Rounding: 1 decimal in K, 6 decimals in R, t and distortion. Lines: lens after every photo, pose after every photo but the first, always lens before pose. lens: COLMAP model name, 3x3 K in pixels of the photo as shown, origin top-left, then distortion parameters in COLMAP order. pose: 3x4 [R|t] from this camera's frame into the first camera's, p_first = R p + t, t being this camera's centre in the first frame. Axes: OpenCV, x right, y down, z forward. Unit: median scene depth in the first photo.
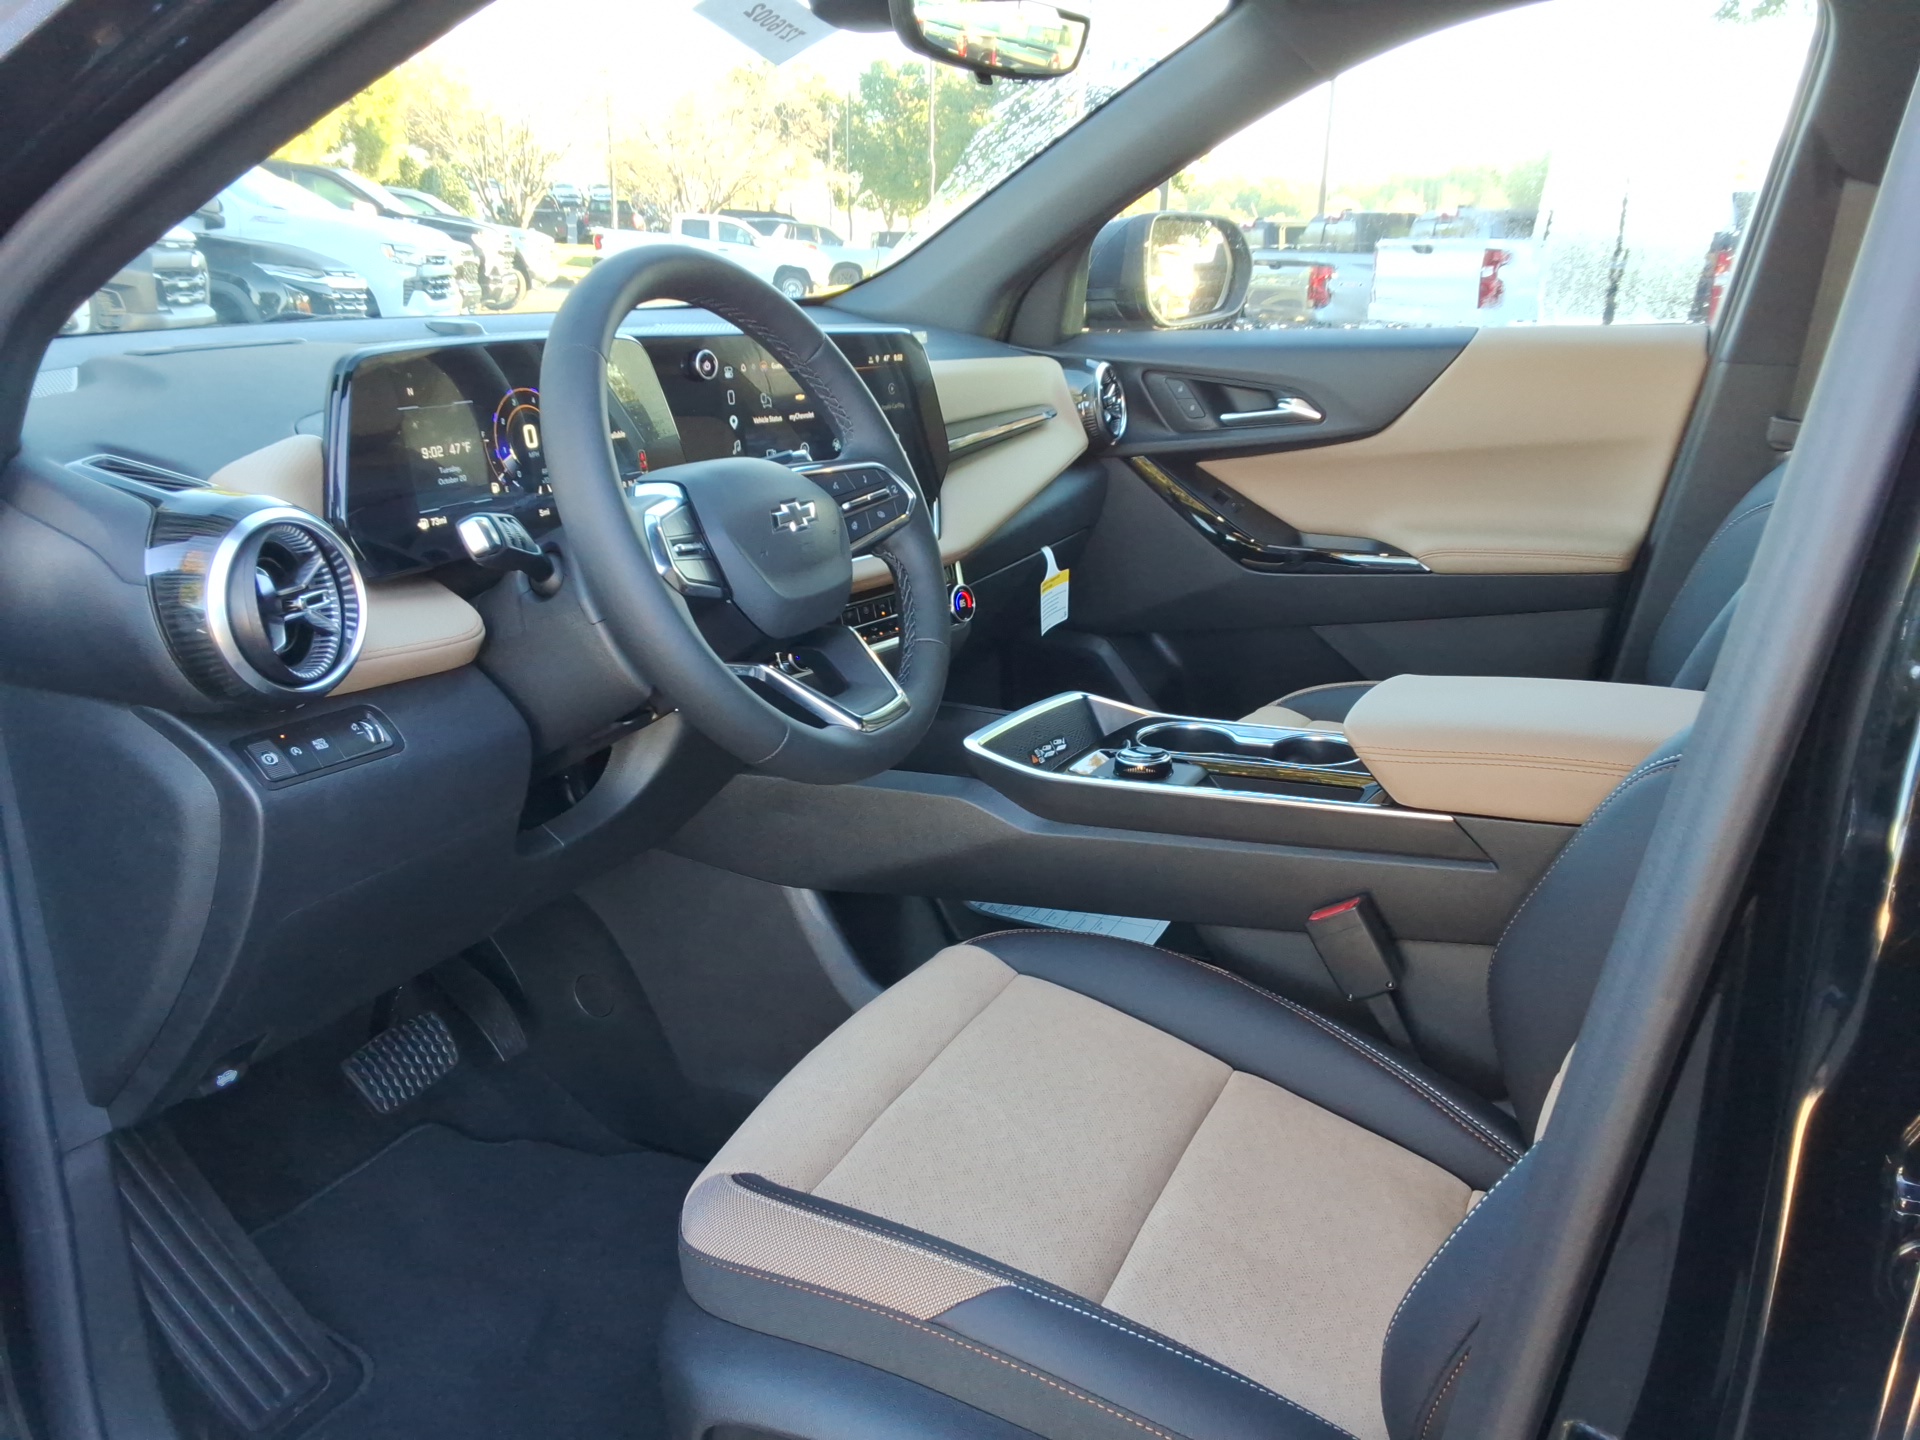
lens RADIAL K [[1525.3, 0, 928.4], [0, 1525.3, 716.6], [0, 0, 1]] dist [0.083271, -0.126653]
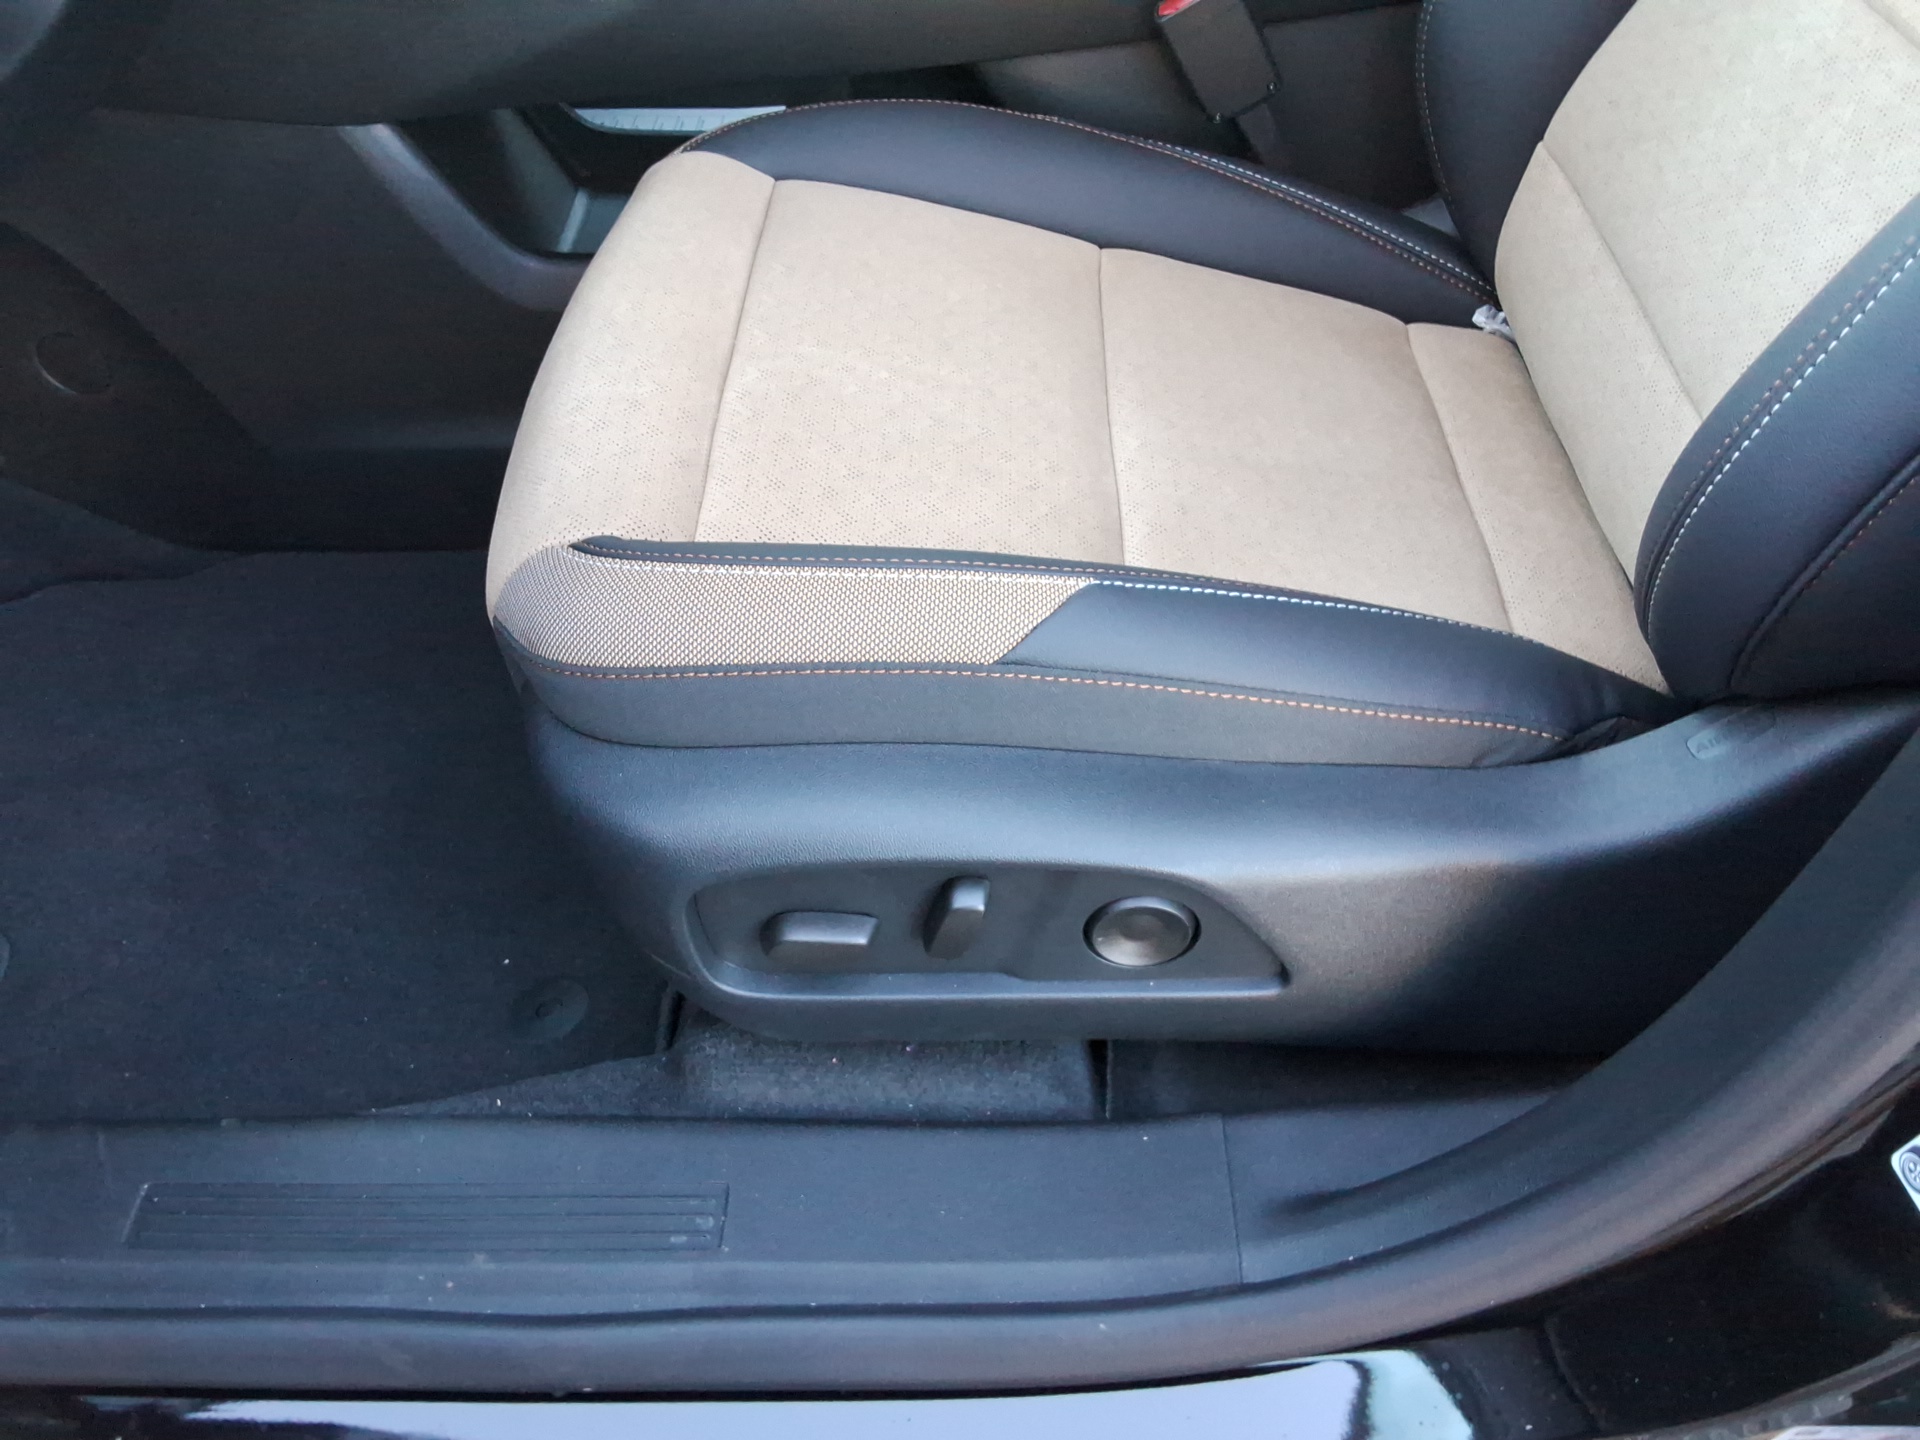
lens RADIAL K [[1519.3, 0, 961.2], [0, 1519.3, 724.7], [0, 0, 1]] dist [0.081183, -0.131793]
pose [[0.905898, -0.297328, 0.301572, -0.192676], [0.127030, 0.870084, 0.476253, 0.081148], [-0.403996, -0.393128, 0.825977, 0.379053]]
